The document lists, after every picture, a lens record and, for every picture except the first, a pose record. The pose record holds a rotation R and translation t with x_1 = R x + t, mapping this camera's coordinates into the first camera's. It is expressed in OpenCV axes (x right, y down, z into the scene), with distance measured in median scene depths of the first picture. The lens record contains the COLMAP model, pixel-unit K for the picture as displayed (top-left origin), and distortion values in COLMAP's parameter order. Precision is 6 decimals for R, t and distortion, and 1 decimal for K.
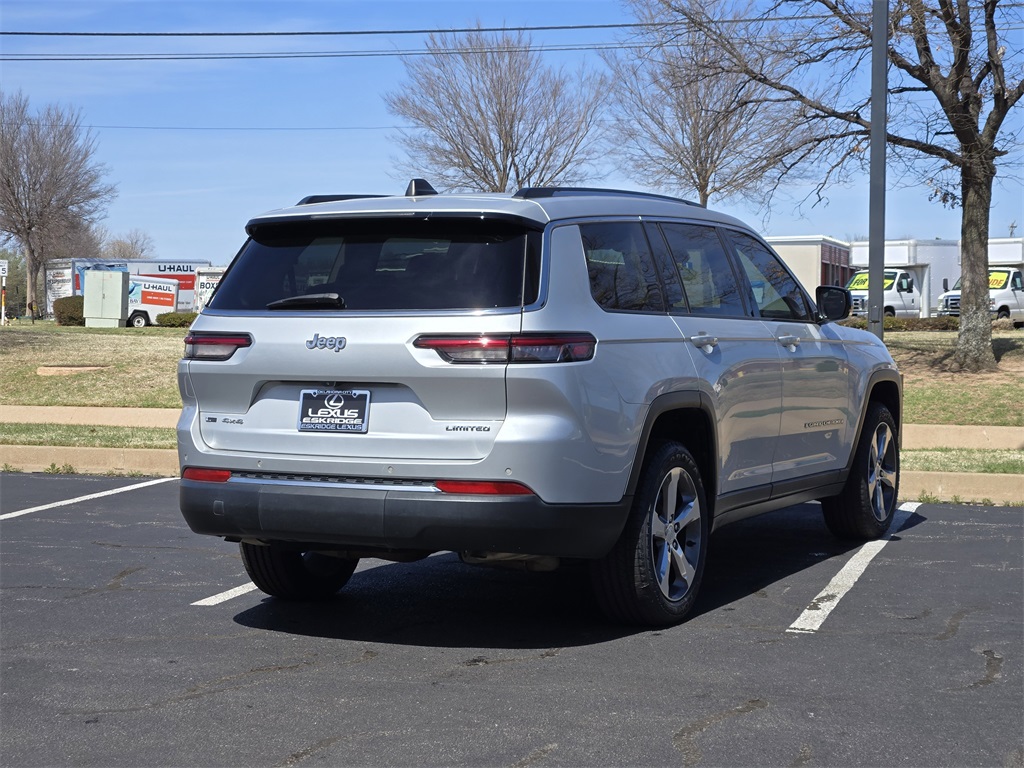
lens RADIAL K [[1903.6, 0, 512.0], [0, 1903.6, 384.0], [0, 0, 1]] dist [-0.024815, 0.513590]
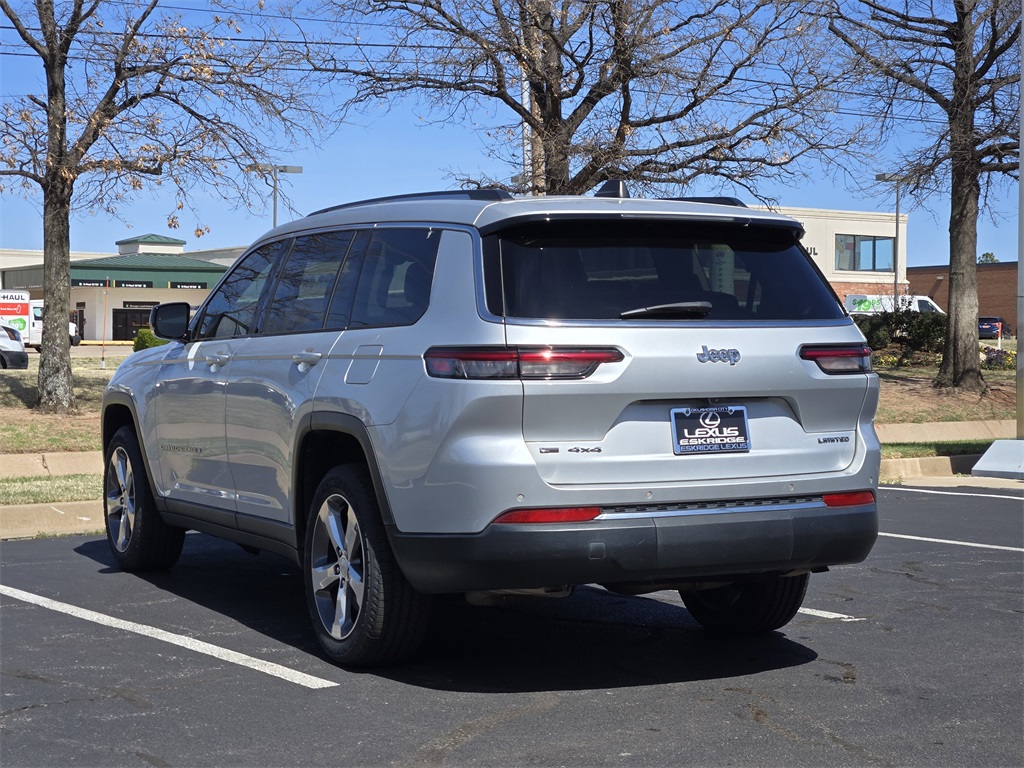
lens RADIAL K [[1889.3, 0, 496.1], [0, 1889.3, 408.1], [0, 0, 1]] dist [-0.009598, 0.342437]
pose [[0.574221, -0.033791, 0.818003, -0.854735], [0.037671, 0.999180, 0.014831, -0.013106], [-0.817834, 0.022299, 0.575023, 0.536994]]
